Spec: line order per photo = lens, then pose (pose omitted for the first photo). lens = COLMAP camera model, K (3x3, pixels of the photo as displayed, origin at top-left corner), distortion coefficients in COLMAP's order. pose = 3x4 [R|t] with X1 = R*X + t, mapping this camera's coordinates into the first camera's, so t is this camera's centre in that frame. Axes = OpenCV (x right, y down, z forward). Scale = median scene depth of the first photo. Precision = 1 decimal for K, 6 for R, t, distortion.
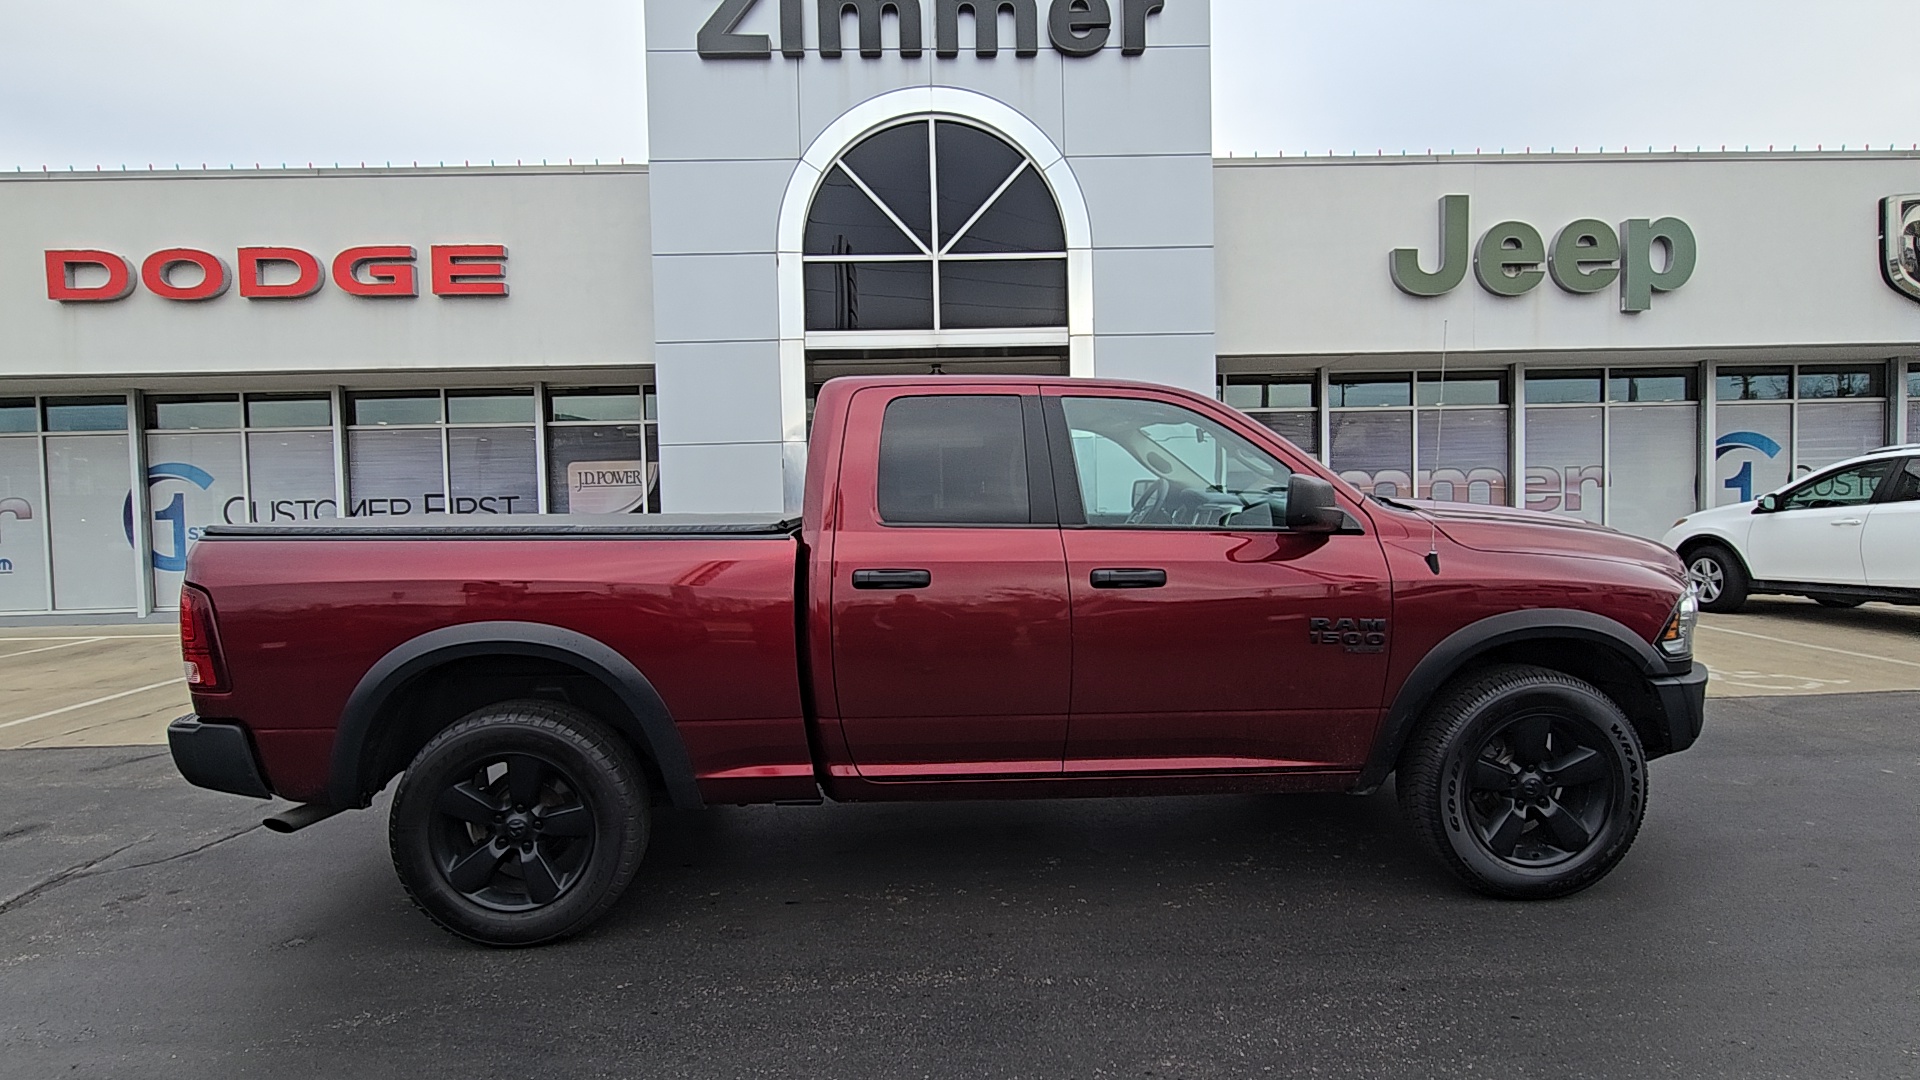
lens RADIAL K [[963.0, 0, 958.8], [0, 963.0, 550.2], [0, 0, 1]] dist [0.000516, -0.002370]
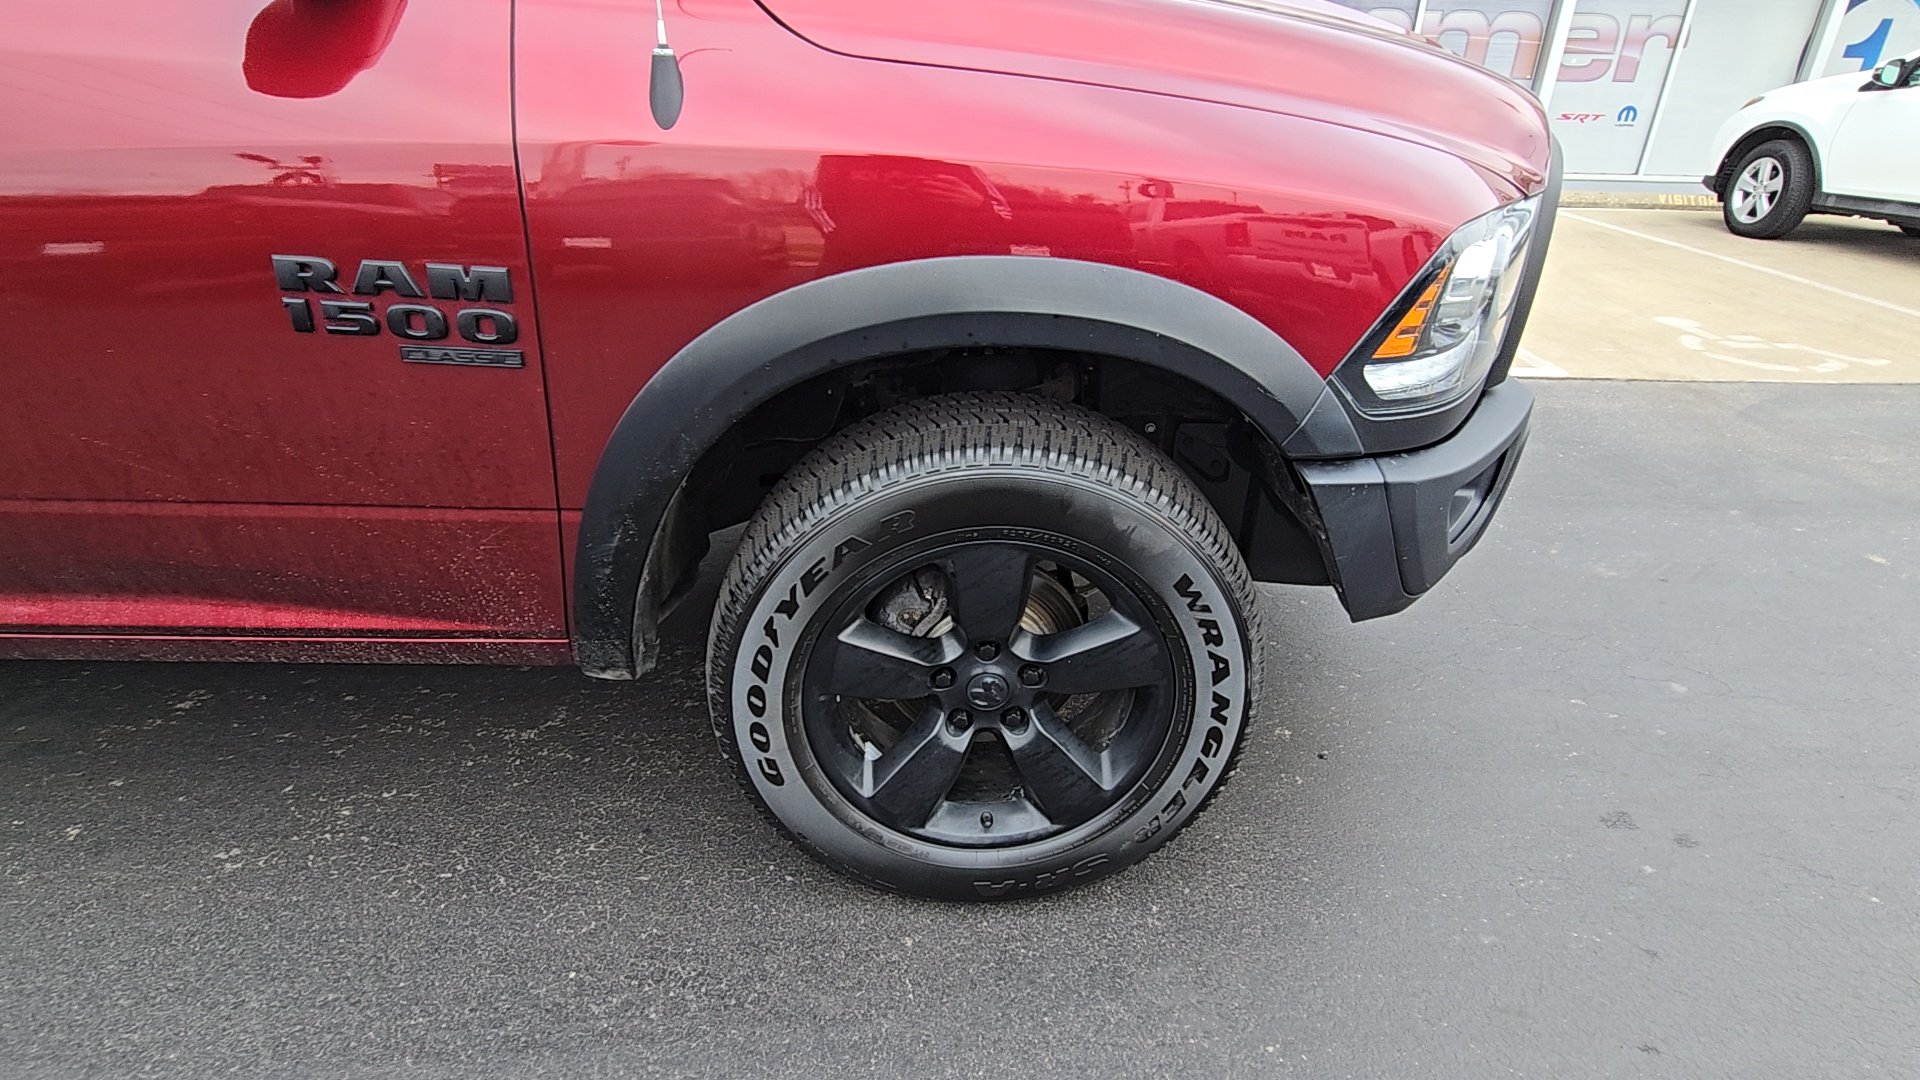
lens RADIAL K [[963.3, 0, 964.4], [0, 963.3, 546.6], [0, 0, 1]] dist [0.001256, -0.001778]
pose [[0.998851, 0.047660, -0.005025, 0.301162], [-0.041512, 0.912833, 0.406217, 0.009121], [0.023947, -0.405541, 0.913763, 0.329895]]
